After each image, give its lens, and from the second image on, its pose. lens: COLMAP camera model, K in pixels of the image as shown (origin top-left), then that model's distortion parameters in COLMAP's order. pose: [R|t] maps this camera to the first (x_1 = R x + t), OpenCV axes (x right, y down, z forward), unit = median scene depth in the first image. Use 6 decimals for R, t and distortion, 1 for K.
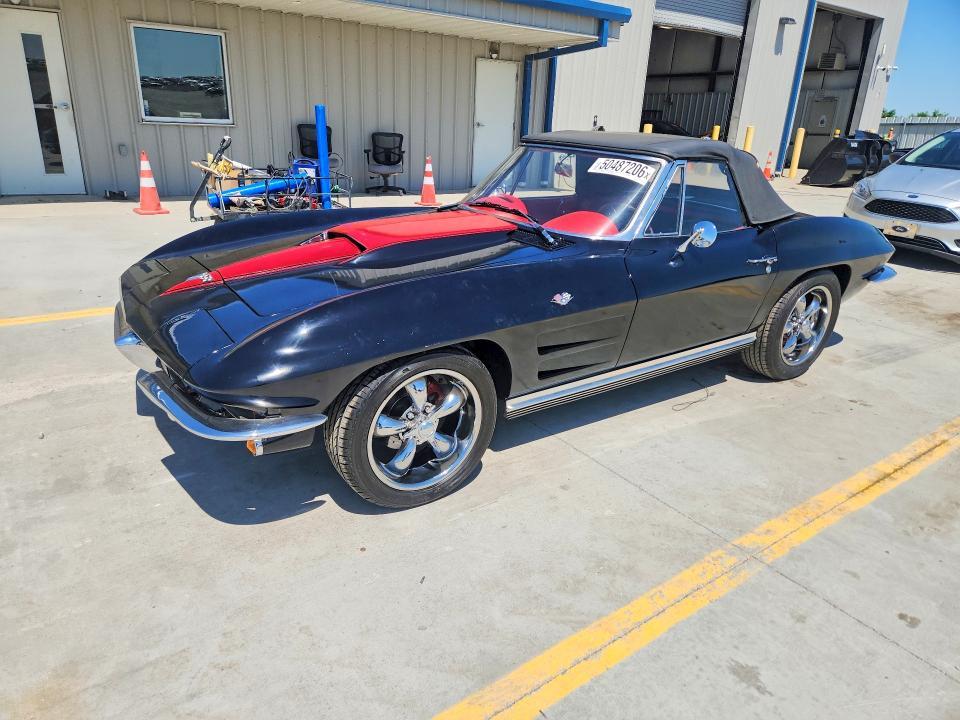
lens RADIAL K [[646.0, 0, 481.2], [0, 646.0, 357.9], [0, 0, 1]] dist [0.039502, -0.025182]
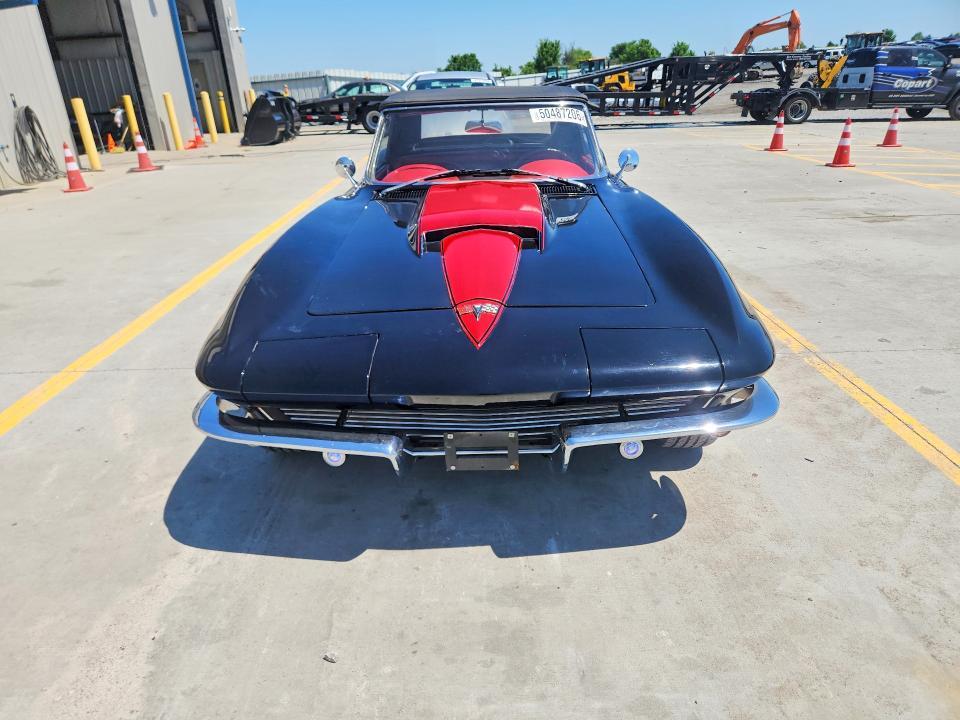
lens RADIAL K [[646.0, 0, 481.8], [0, 646.0, 364.5], [0, 0, 1]] dist [0.039502, -0.025182]
pose [[0.586176, -0.386537, 0.712030, -0.840932], [0.347749, 0.913814, 0.209796, -0.191032], [-0.731757, 0.124631, 0.670074, 0.420676]]
